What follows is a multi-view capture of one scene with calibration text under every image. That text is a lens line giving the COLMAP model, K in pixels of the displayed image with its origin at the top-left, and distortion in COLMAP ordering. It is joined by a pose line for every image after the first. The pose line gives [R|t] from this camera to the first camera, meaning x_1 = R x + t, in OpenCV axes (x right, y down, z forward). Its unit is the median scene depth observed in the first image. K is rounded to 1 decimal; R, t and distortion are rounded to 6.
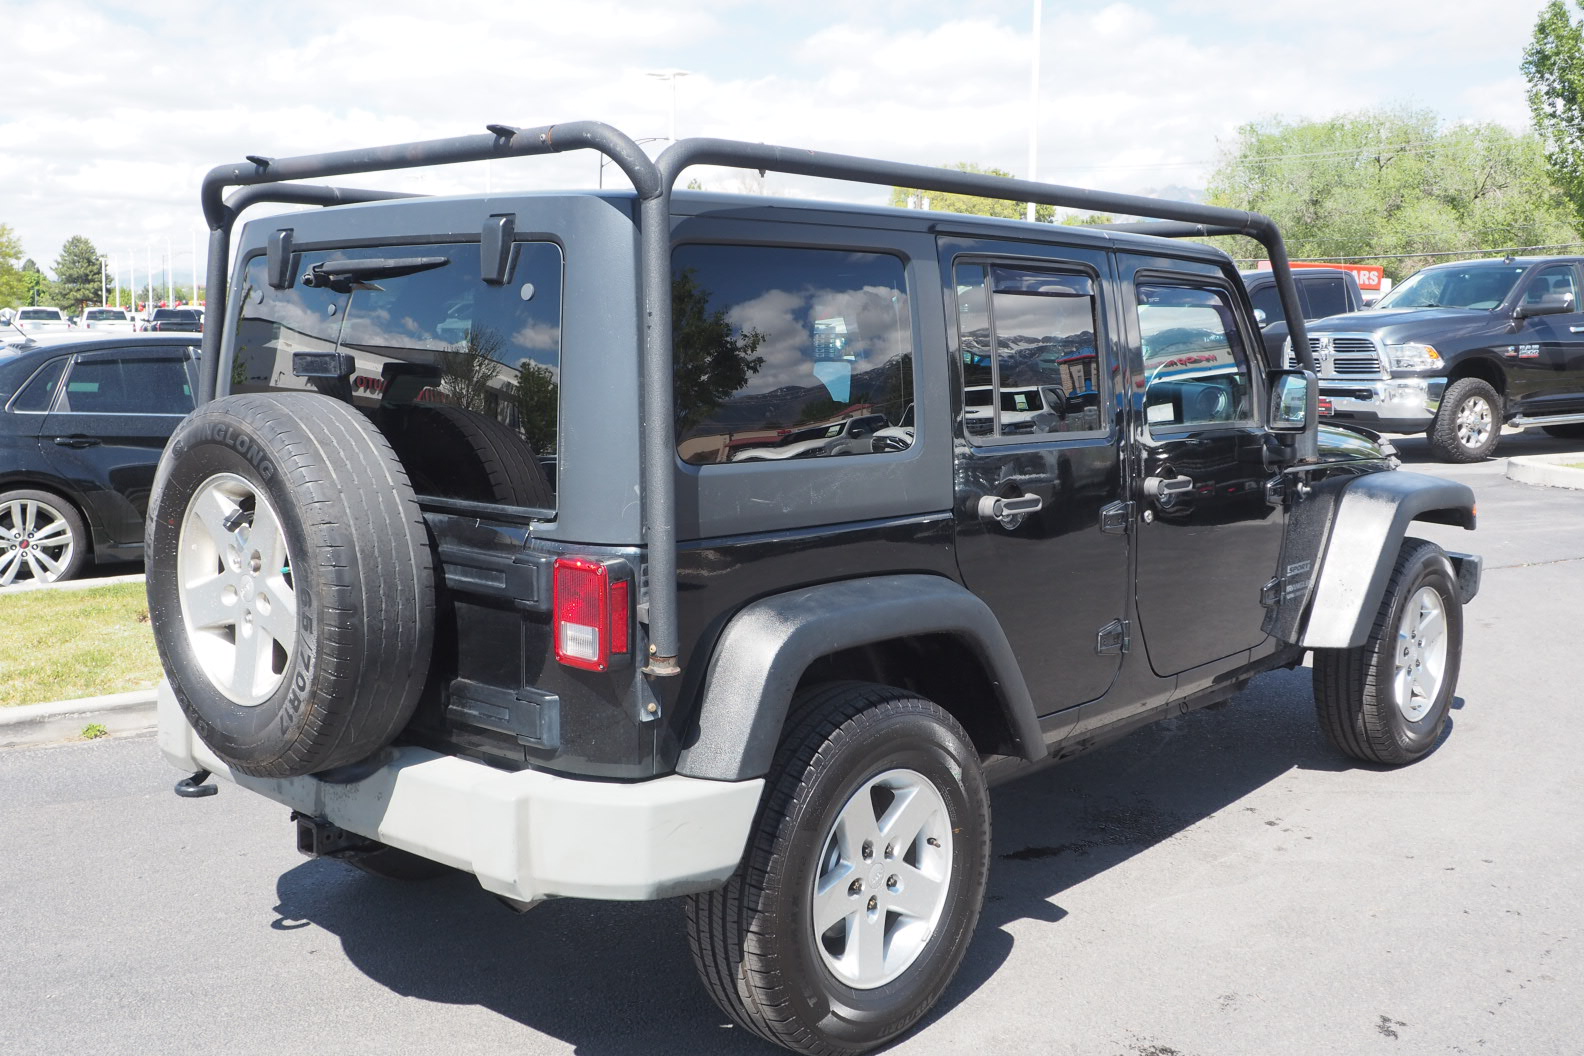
lens RADIAL K [[1582.9, 0, 816.3], [0, 1582.9, 521.2], [0, 0, 1]] dist [-0.014915, -0.006430]
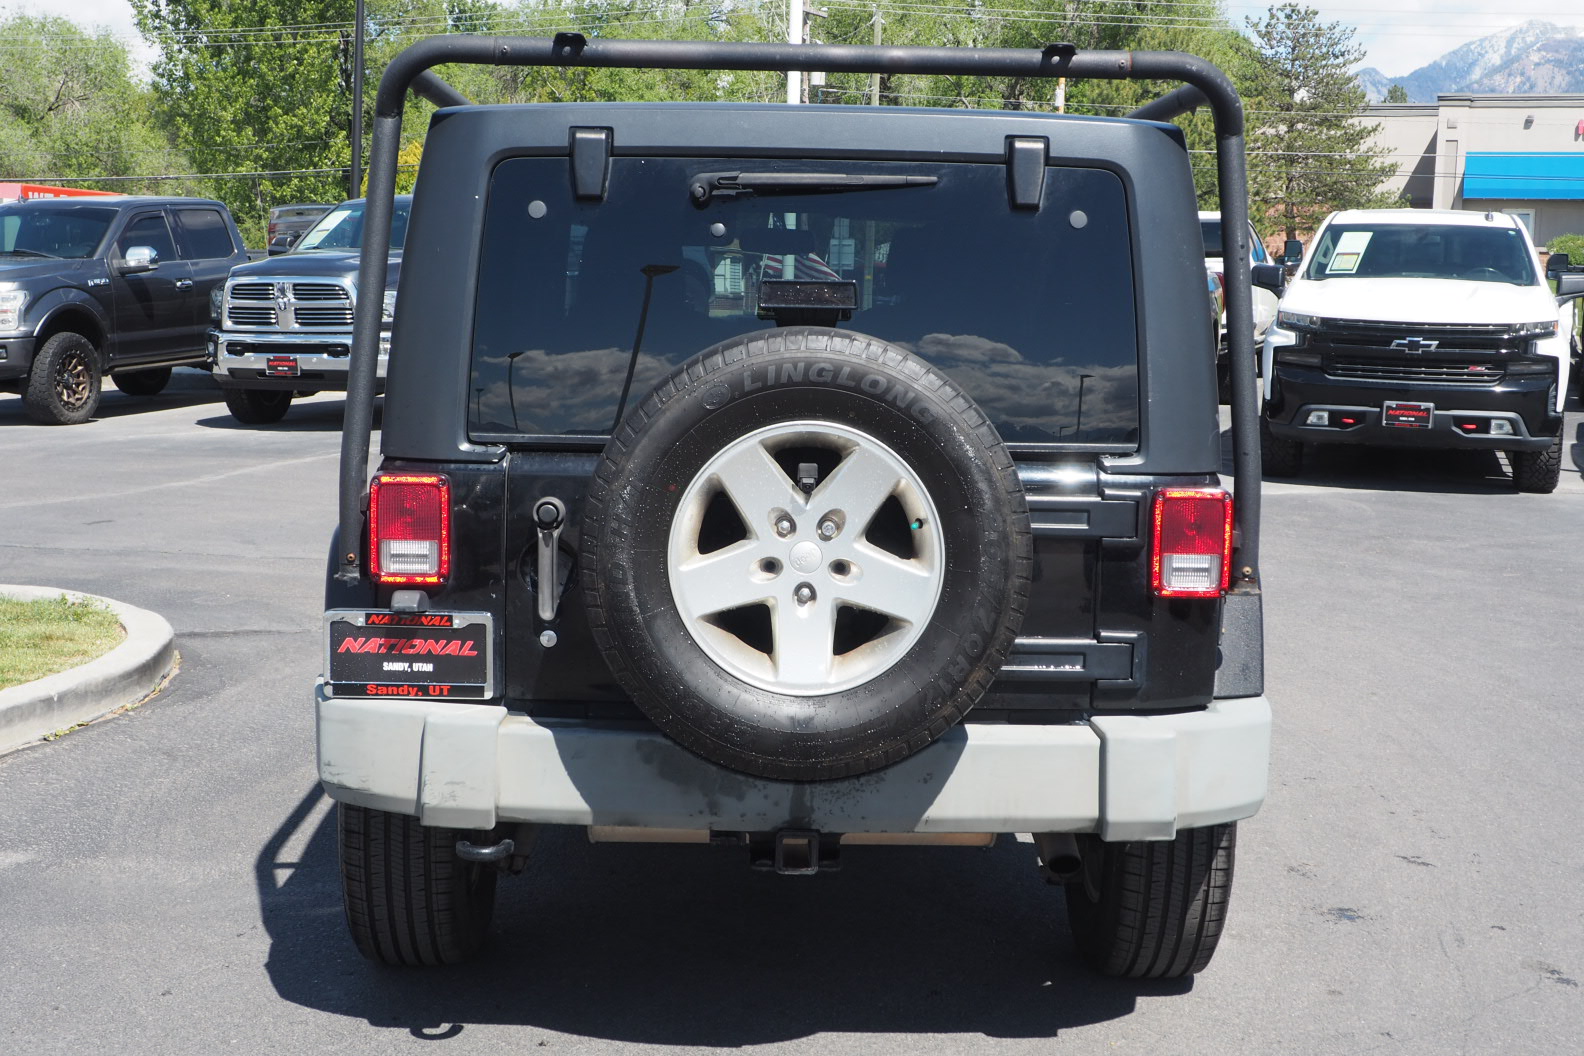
lens RADIAL K [[2015.6, 0, 792.0], [0, 2015.6, 528.0], [0, 0, 1]] dist [-0.004961, 0.004533]
pose [[0.742980, -0.071927, 0.665437, -0.833010], [0.069348, 0.997131, 0.030351, -0.005304], [-0.665711, 0.023597, 0.745837, 0.153370]]
